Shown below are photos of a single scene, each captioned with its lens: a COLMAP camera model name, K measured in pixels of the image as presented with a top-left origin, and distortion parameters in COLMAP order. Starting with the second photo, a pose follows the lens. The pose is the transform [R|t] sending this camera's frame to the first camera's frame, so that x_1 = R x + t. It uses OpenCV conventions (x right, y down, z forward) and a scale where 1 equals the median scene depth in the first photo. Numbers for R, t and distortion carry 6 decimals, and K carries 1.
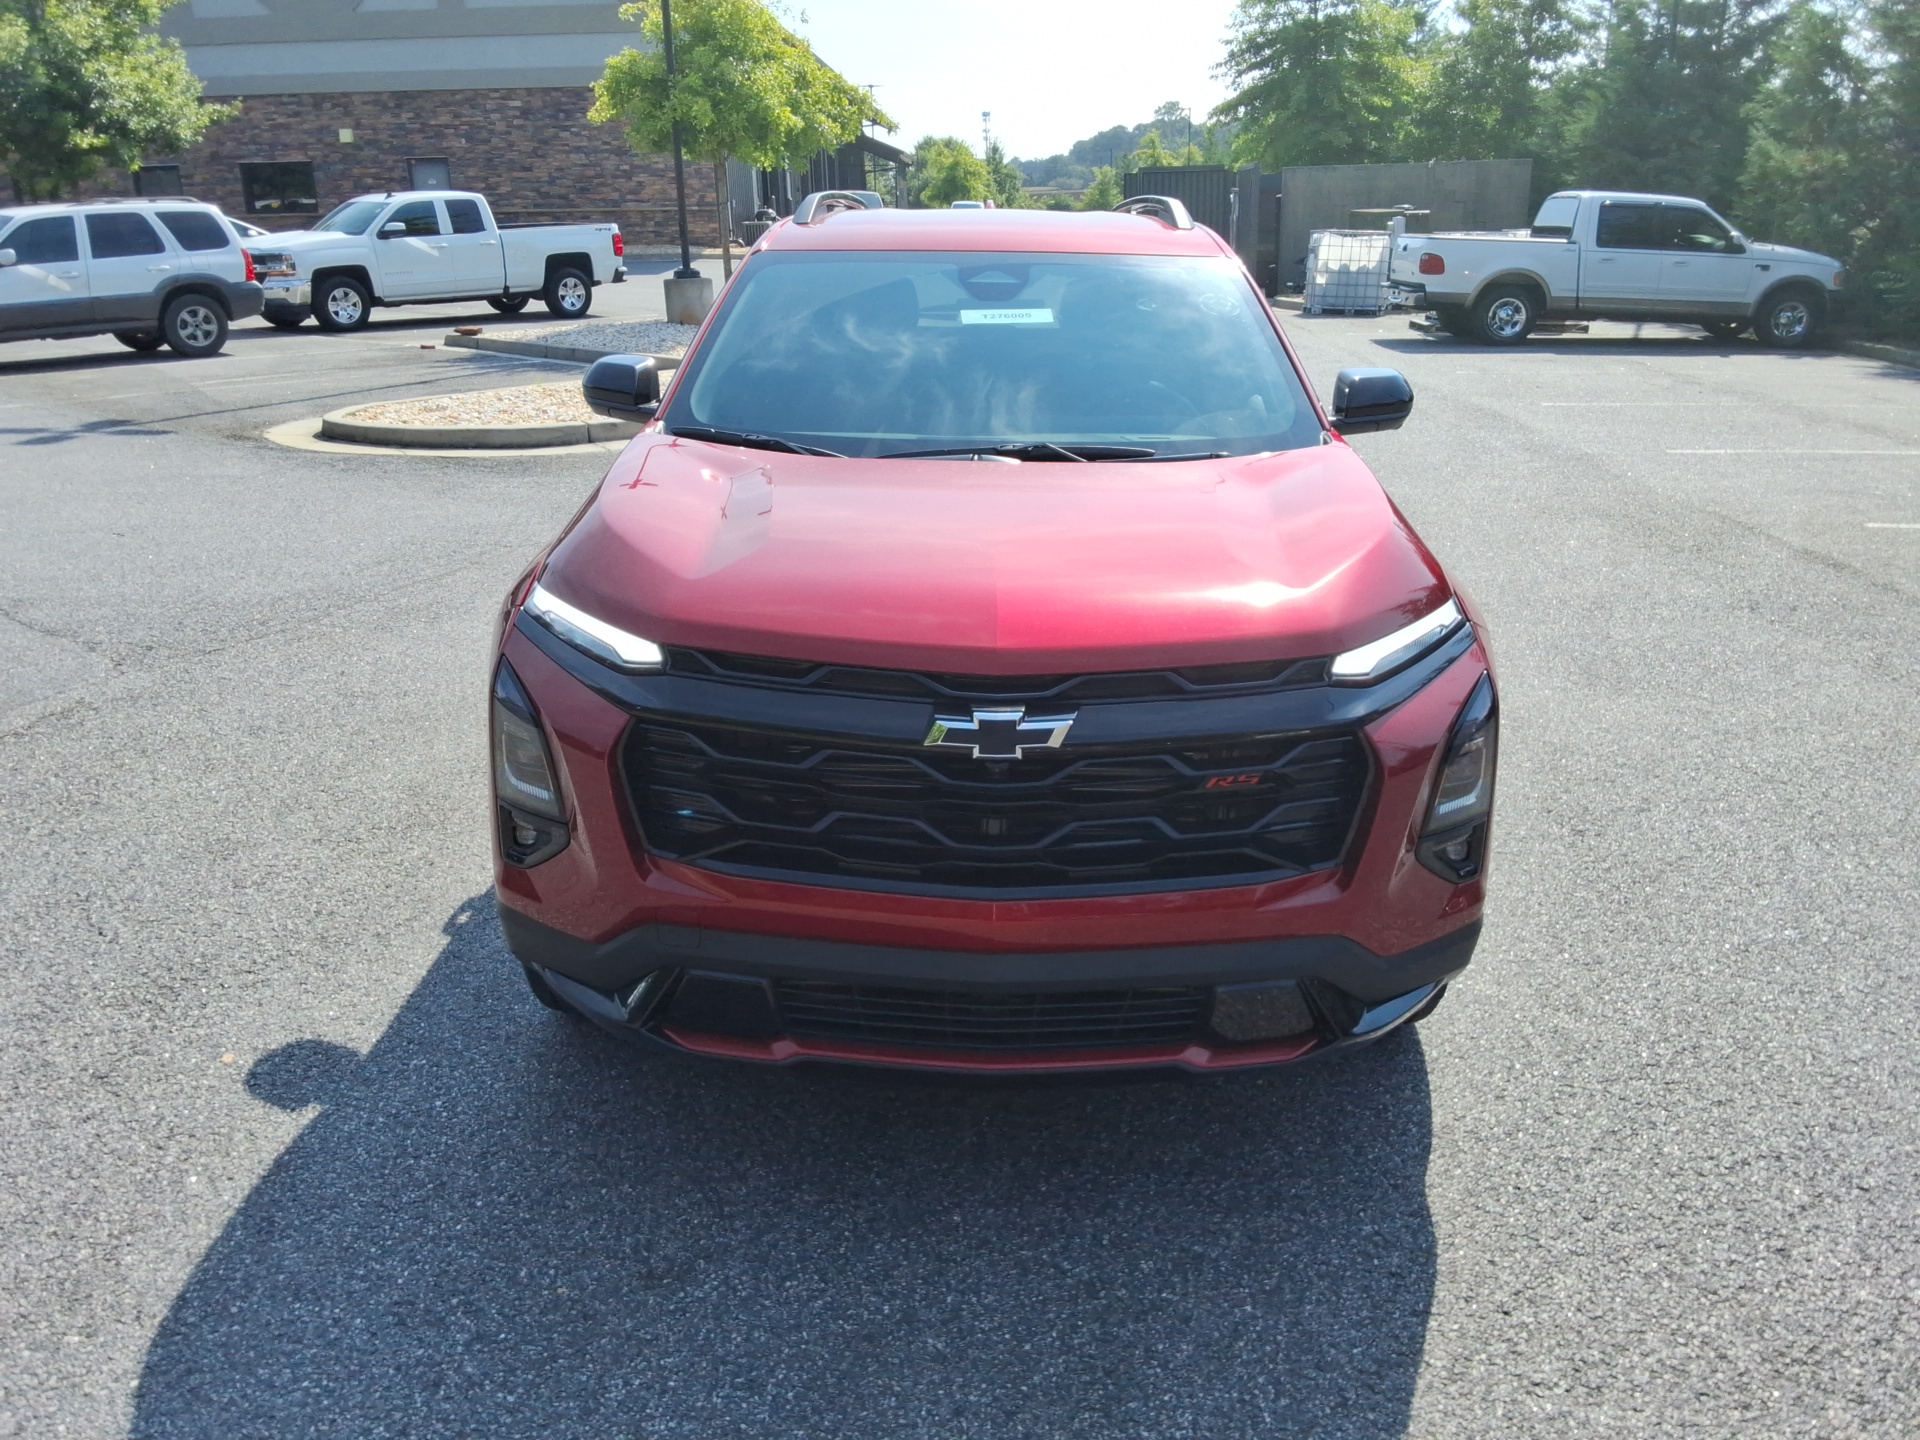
lens RADIAL K [[1545.7, 0, 972.2], [0, 1545.7, 698.1], [0, 0, 1]] dist [0.119409, -0.189795]
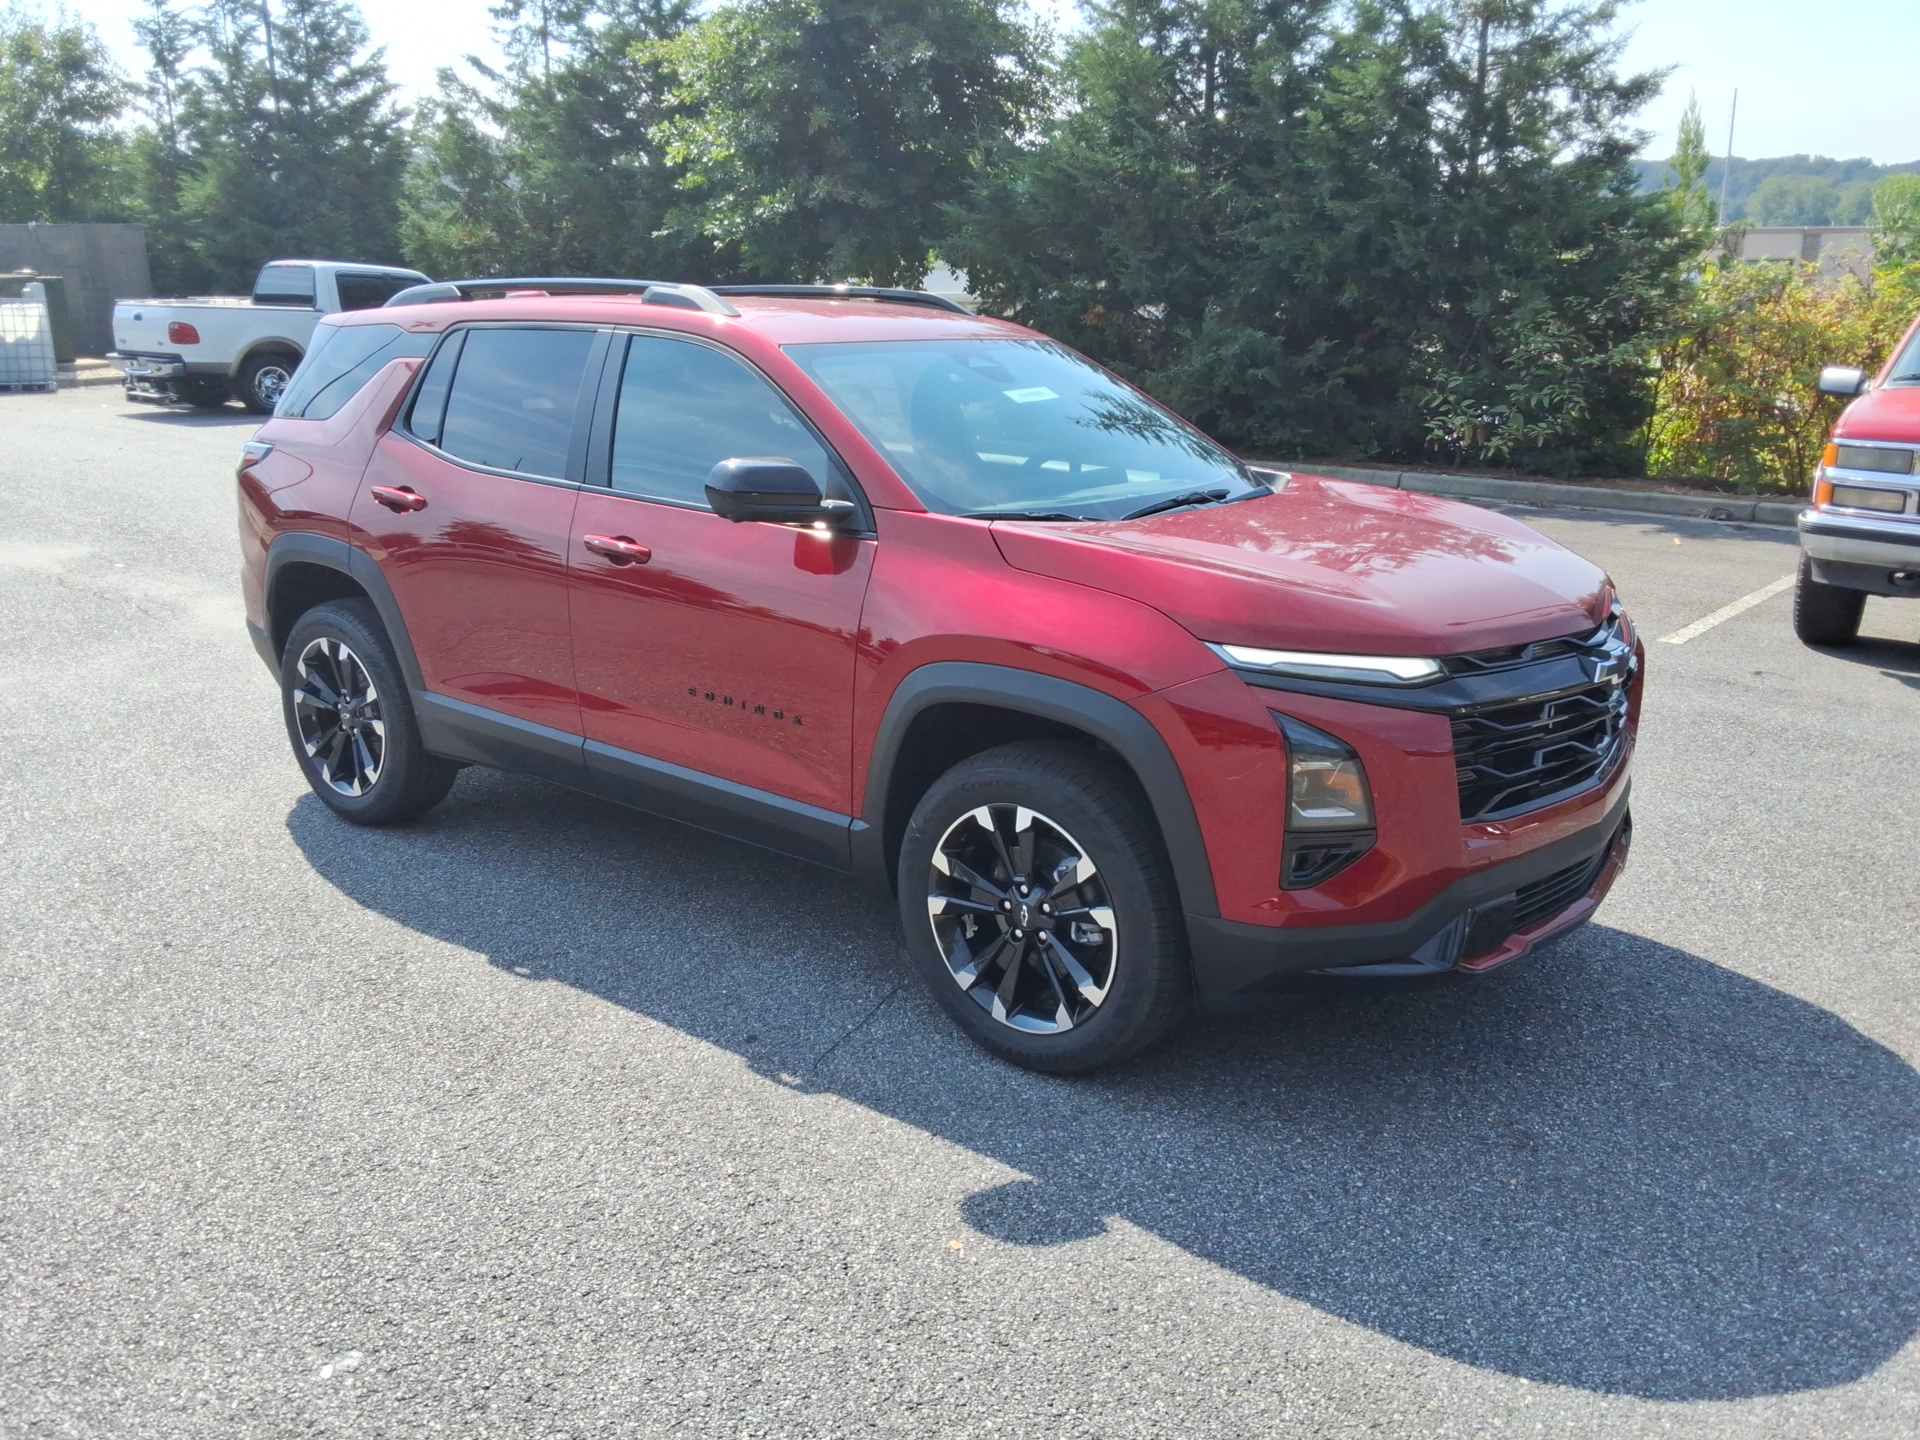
lens RADIAL K [[1545.7, 0, 972.2], [0, 1545.7, 698.1], [0, 0, 1]] dist [0.119409, -0.189795]
pose [[0.613451, -0.200912, 0.763748, -0.181471], [0.228656, 0.970861, 0.071736, -0.023229], [-0.755906, 0.130629, 0.641516, 0.062539]]
